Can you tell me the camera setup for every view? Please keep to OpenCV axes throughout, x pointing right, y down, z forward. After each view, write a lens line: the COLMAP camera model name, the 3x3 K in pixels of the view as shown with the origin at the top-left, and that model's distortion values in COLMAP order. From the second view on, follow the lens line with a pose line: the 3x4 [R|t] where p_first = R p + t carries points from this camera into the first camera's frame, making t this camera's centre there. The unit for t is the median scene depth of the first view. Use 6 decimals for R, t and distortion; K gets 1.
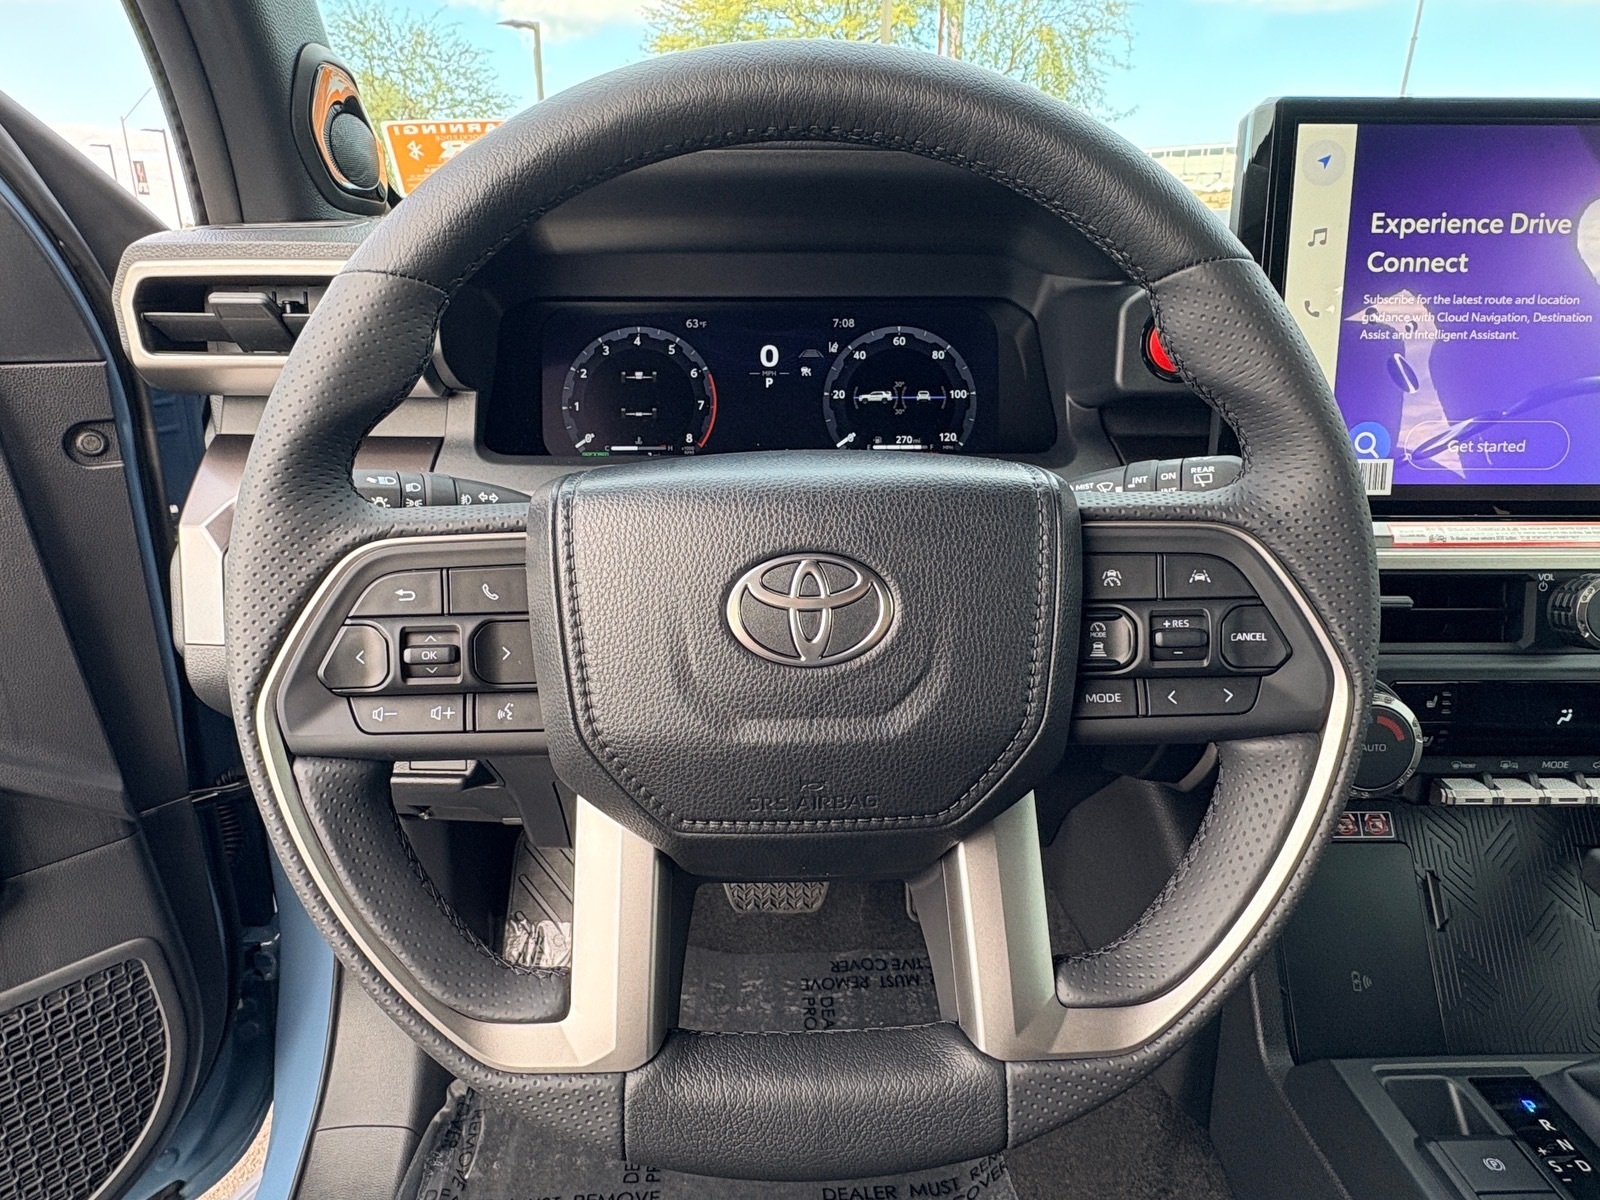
lens RADIAL K [[982.3, 0, 771.6], [0, 982.3, 590.7], [0, 0, 1]] dist [0.001282, -0.001034]
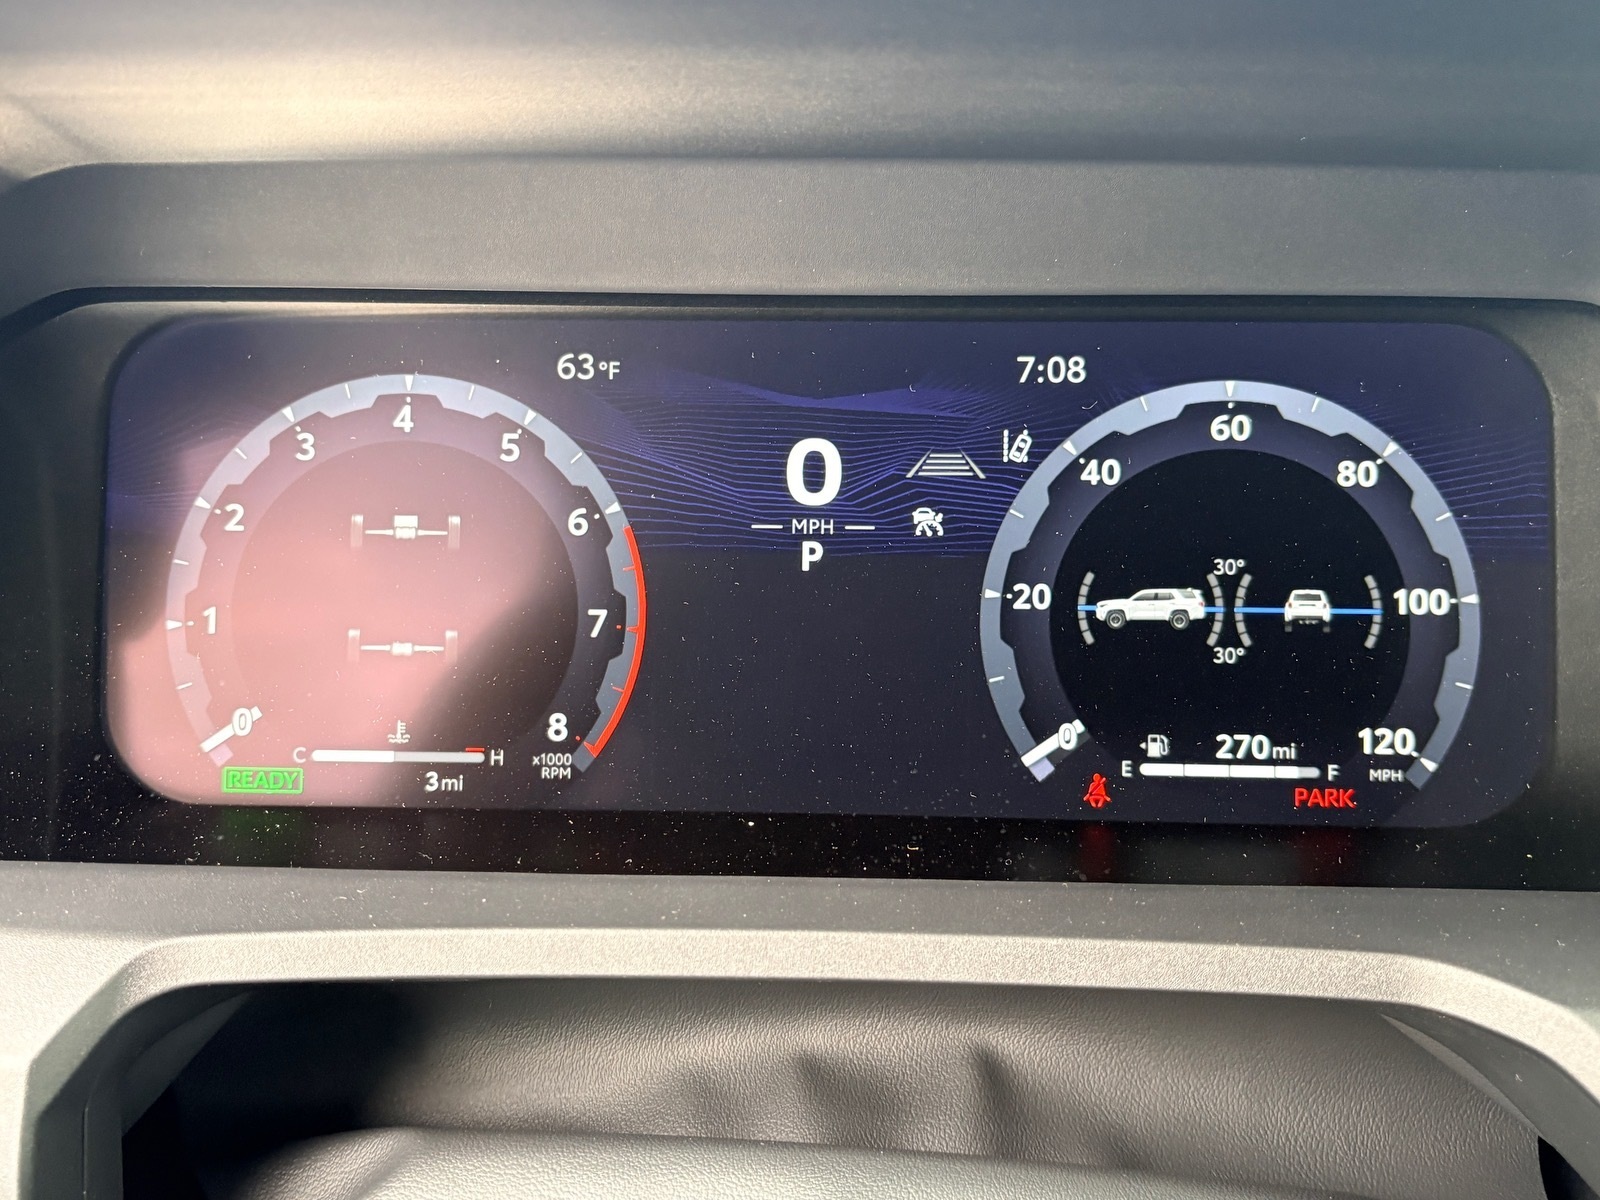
lens RADIAL K [[1613.4, 0, 797.1], [0, 1613.4, 602.1], [0, 0, 1]] dist [0.045395, 0.000000]
pose [[0.998208, 0.018775, -0.056812, 0.028382], [-0.020039, 0.999563, -0.021747, -0.229855], [0.056379, 0.022846, 0.998148, 0.594753]]
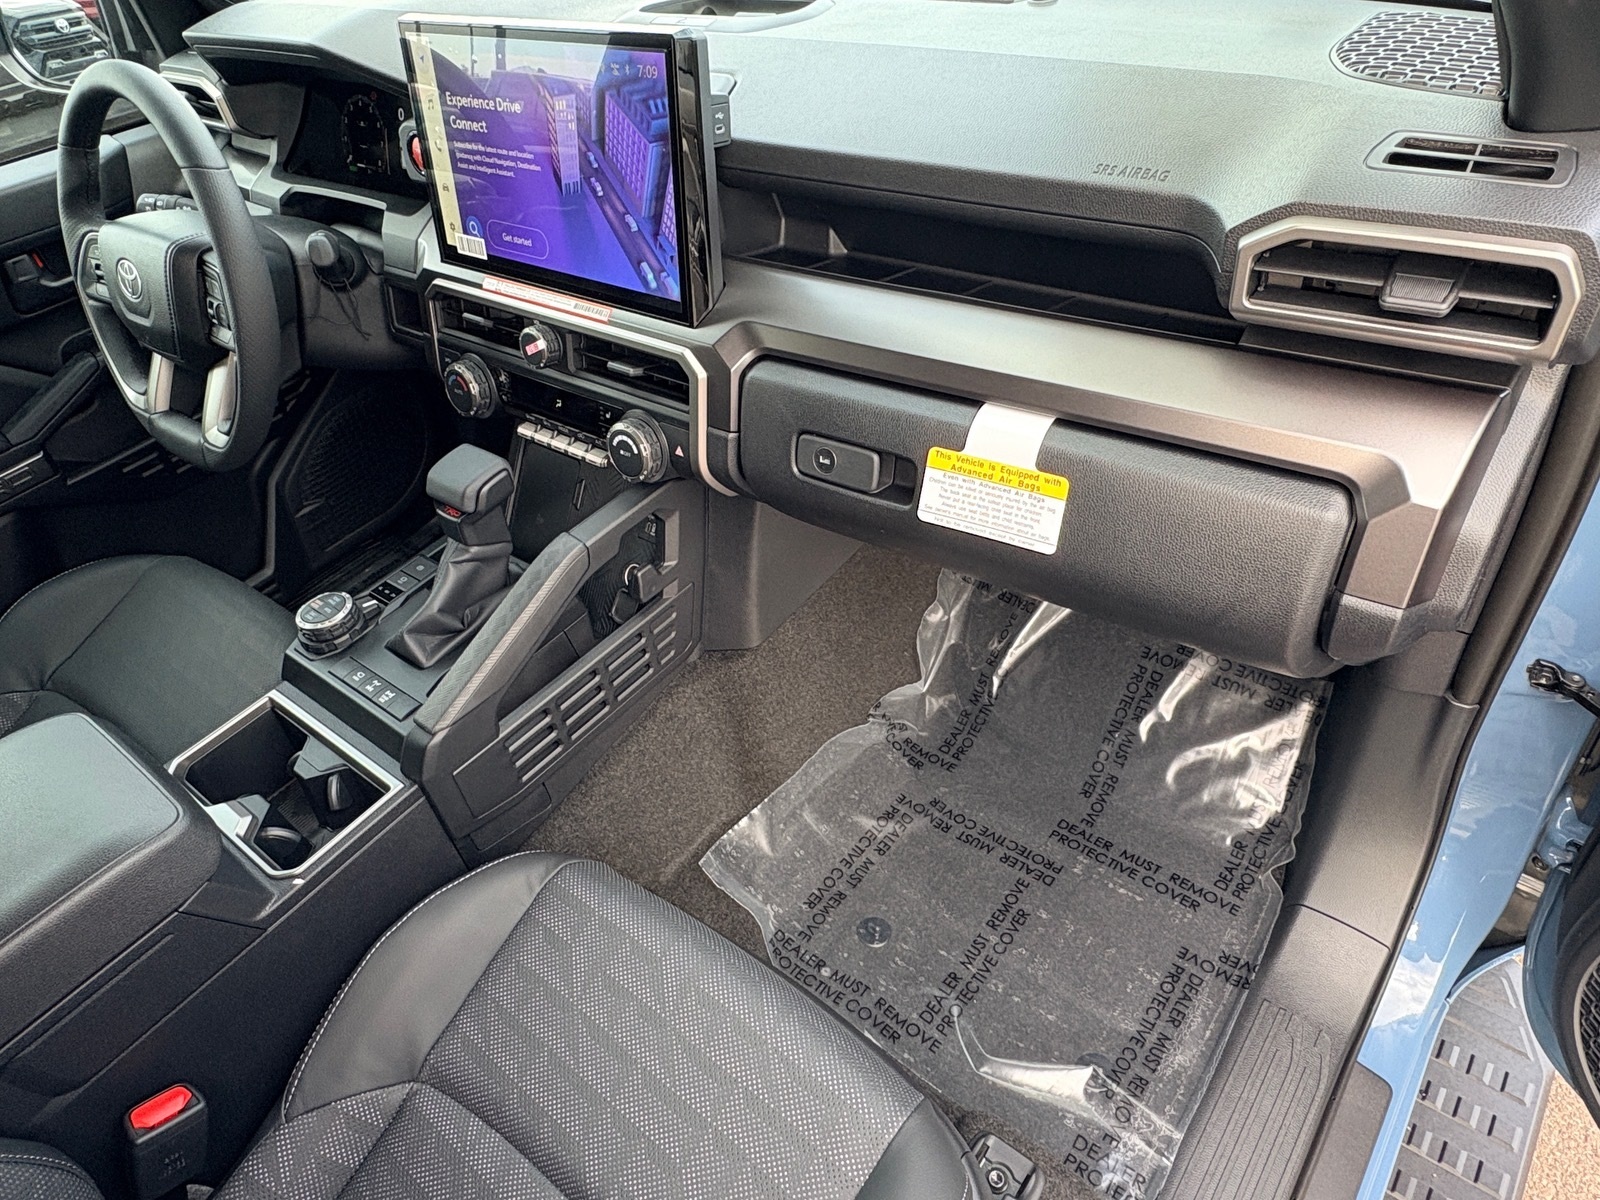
lens RADIAL K [[1012.1, 0, 791.1], [0, 1012.1, 596.2], [0, 0, 1]] dist [0.000946, 0.003048]
pose [[0.768203, 0.339704, -0.542647, 2.286466], [-0.083672, 0.893616, 0.440964, -0.413852], [0.634715, -0.293346, 0.714902, -0.156514]]
